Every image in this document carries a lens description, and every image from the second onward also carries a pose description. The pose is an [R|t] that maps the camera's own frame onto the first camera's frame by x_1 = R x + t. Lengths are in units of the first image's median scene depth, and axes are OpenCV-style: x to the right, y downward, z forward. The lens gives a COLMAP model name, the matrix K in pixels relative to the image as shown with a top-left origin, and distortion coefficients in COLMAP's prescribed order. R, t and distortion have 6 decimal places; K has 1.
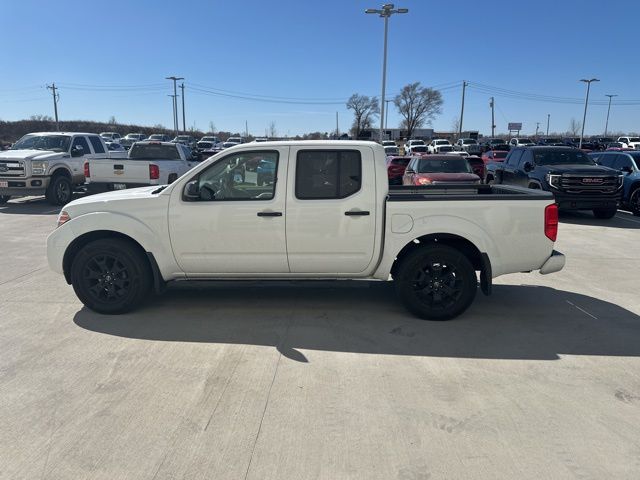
lens RADIAL K [[447.4, 0, 317.4], [0, 447.4, 237.8], [0, 0, 1]] dist [0.049578, -0.064904]
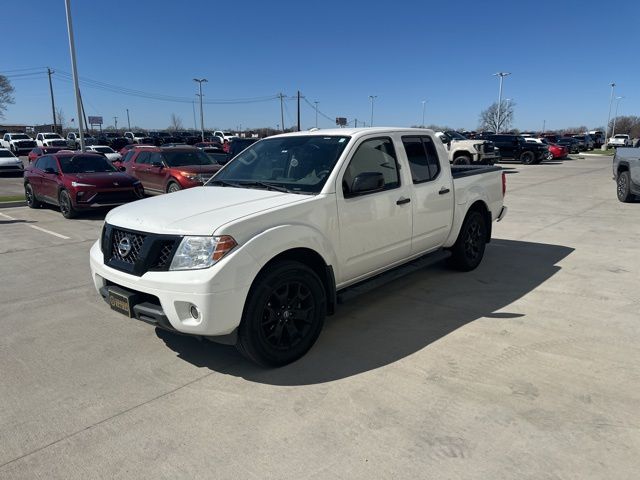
lens RADIAL K [[447.4, 0, 320.4], [0, 447.4, 238.5], [0, 0, 1]] dist [0.049578, -0.064904]
pose [[0.640650, -0.173256, 0.748031, -0.962663], [0.163365, 0.982661, 0.087687, -0.087081], [-0.750253, 0.066025, 0.657846, 0.480881]]
